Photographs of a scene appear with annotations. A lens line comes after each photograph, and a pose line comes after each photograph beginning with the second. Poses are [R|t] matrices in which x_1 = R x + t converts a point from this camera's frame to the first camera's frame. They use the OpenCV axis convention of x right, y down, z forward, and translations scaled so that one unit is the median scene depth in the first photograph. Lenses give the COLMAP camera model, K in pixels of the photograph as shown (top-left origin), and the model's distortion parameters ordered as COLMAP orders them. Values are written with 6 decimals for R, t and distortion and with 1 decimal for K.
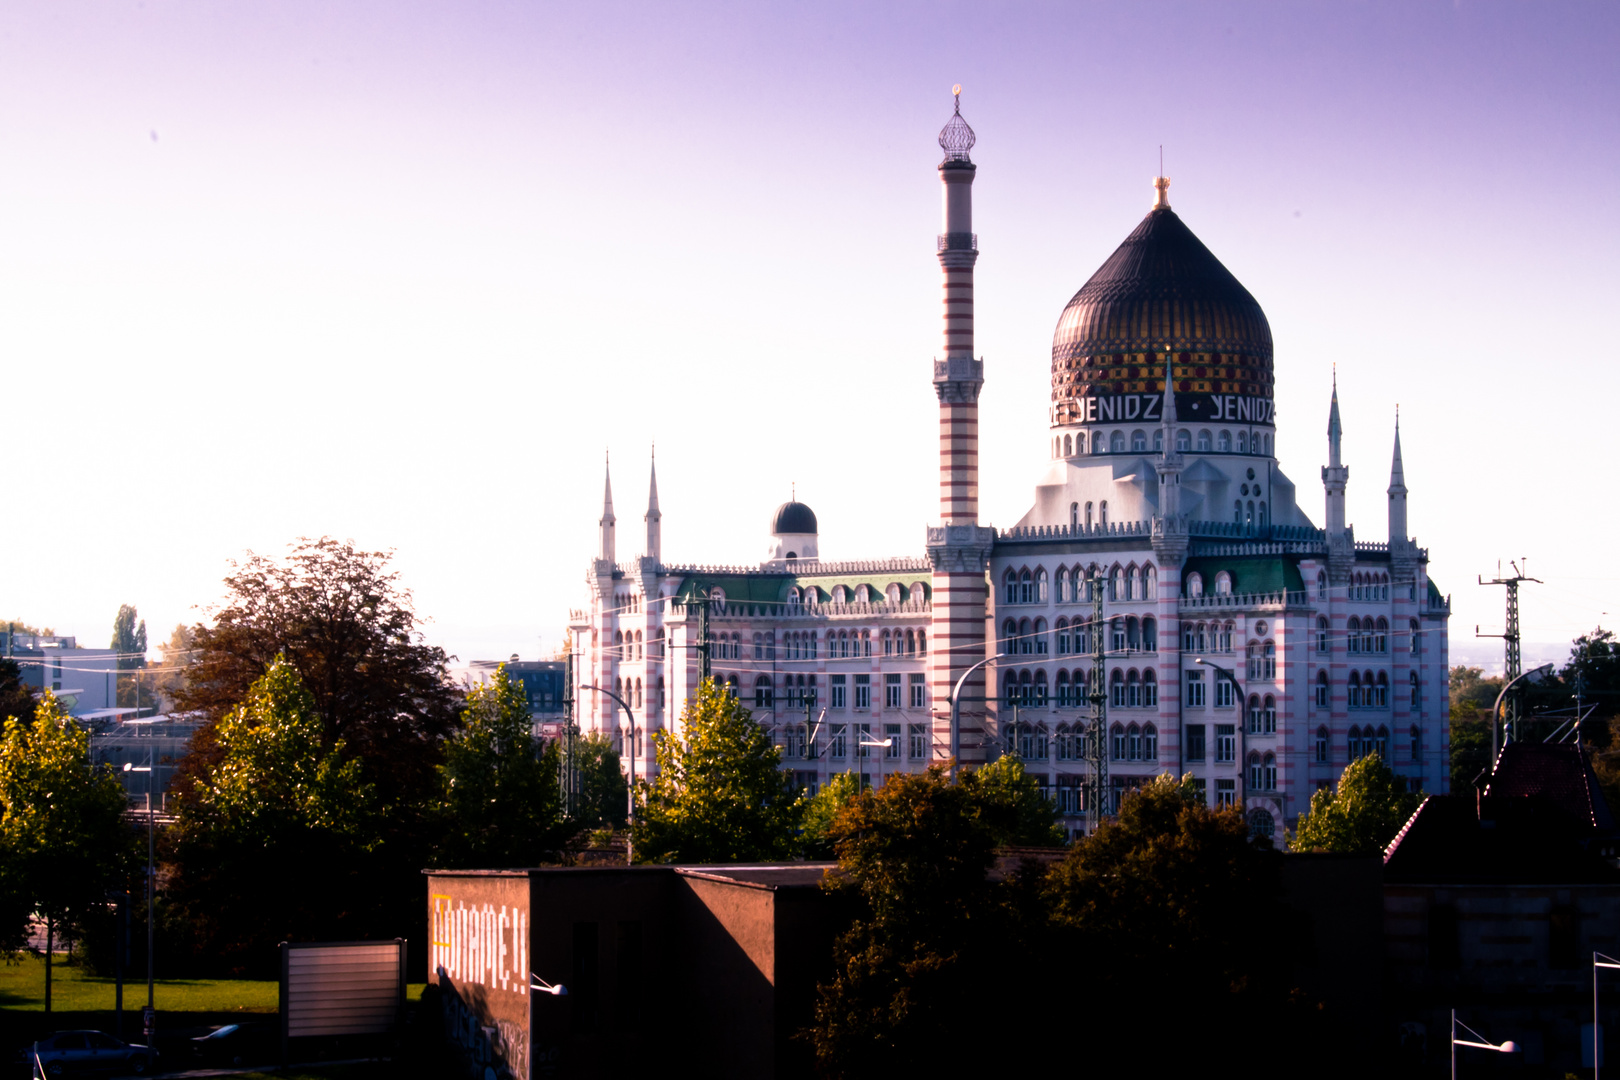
lens RADIAL K [[3712.0, 0, 805.5], [0, 3712.0, 539.9], [0, 0, 1]] dist [-0.043176, 0.000000]
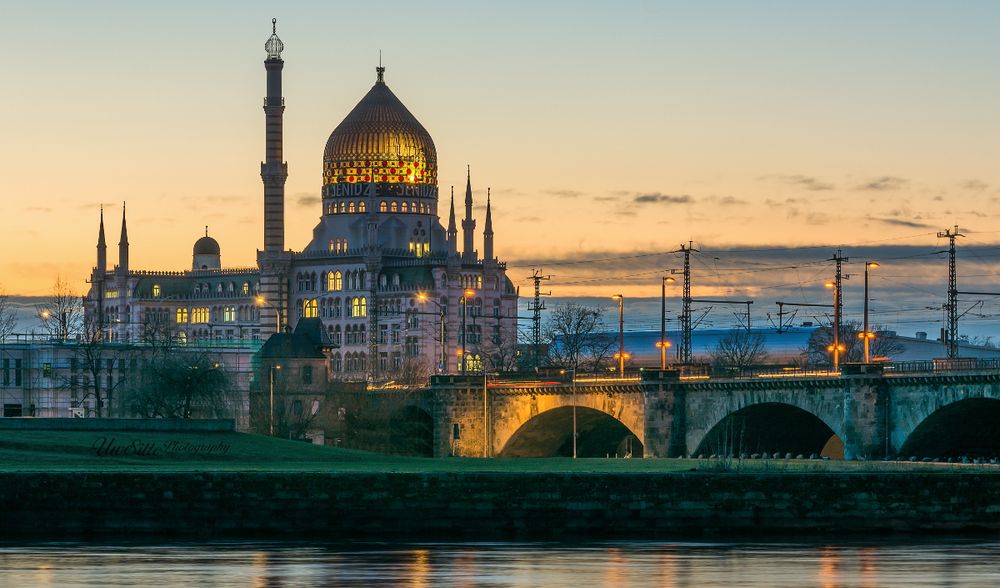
lens RADIAL K [[4119.6, 0, 498.9], [0, 4119.6, 294.5], [0, 0, 1]] dist [-0.117469, 0.000000]
pose [[0.999997, -0.001507, 0.001850, 0.155768], [0.001488, 0.999949, 0.009990, -0.002090], [-0.001865, -0.009987, 0.999948, -1.166106]]
